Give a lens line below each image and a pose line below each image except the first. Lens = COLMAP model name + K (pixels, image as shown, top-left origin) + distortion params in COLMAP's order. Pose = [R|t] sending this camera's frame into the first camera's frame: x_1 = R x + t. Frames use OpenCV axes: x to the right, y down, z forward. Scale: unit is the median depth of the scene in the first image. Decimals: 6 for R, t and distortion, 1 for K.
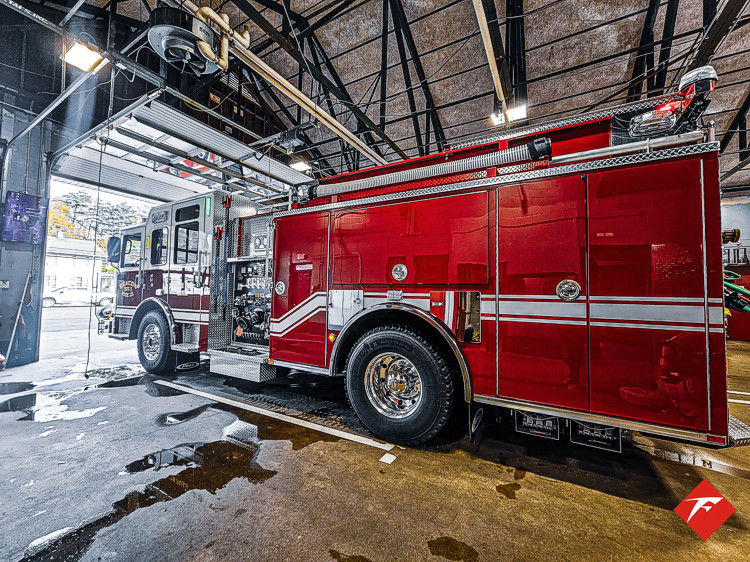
lens RADIAL K [[303.0, 0, 376.8], [0, 303.0, 280.6], [0, 0, 1]] dist [0.001162, 0.000199]
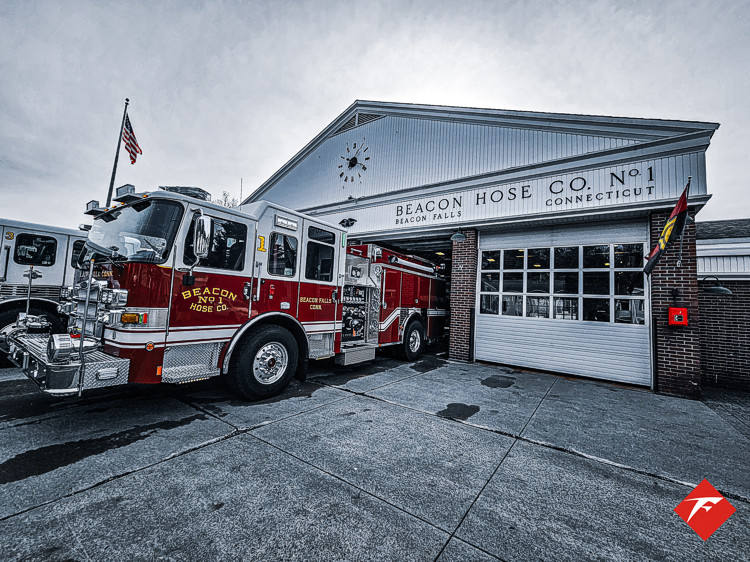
lens RADIAL K [[304.8, 0, 375.0], [0, 304.8, 281.0], [0, 0, 1]] dist [-0.000865, 0.004740]
pose [[0.090064, 0.063013, 0.993941, -2.670593], [-0.091350, 0.994312, -0.054759, -0.019527], [-0.991738, -0.085864, 0.095308, 1.069659]]
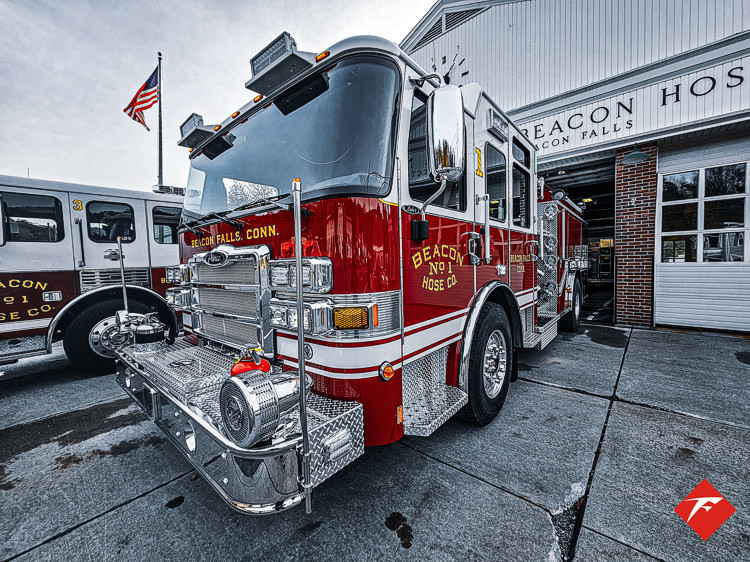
lens RADIAL K [[303.0, 0, 376.8], [0, 303.0, 280.6], [0, 0, 1]] dist [0.001162, 0.000199]
pose [[0.188343, -0.069043, 0.979673, -2.150063], [-0.010674, 0.997323, 0.072338, 0.032533], [-0.982045, -0.024081, 0.187102, 1.868797]]
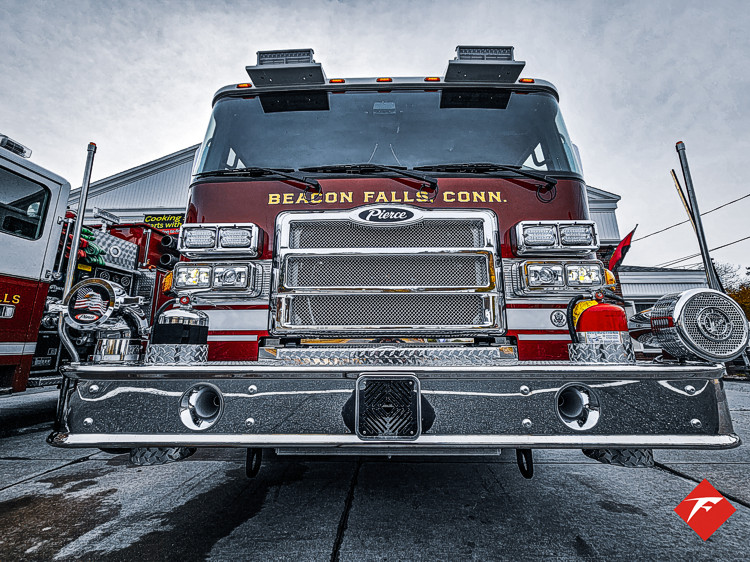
lens RADIAL K [[300.1, 0, 375.7], [0, 300.1, 283.8], [0, 0, 1]] dist [0.000033, 0.000118]
pose [[-0.472025, 0.170697, 0.864902, -1.964826], [-0.037364, 0.976320, -0.213078, 0.251755], [-0.880793, -0.132894, -0.454470, 2.565543]]
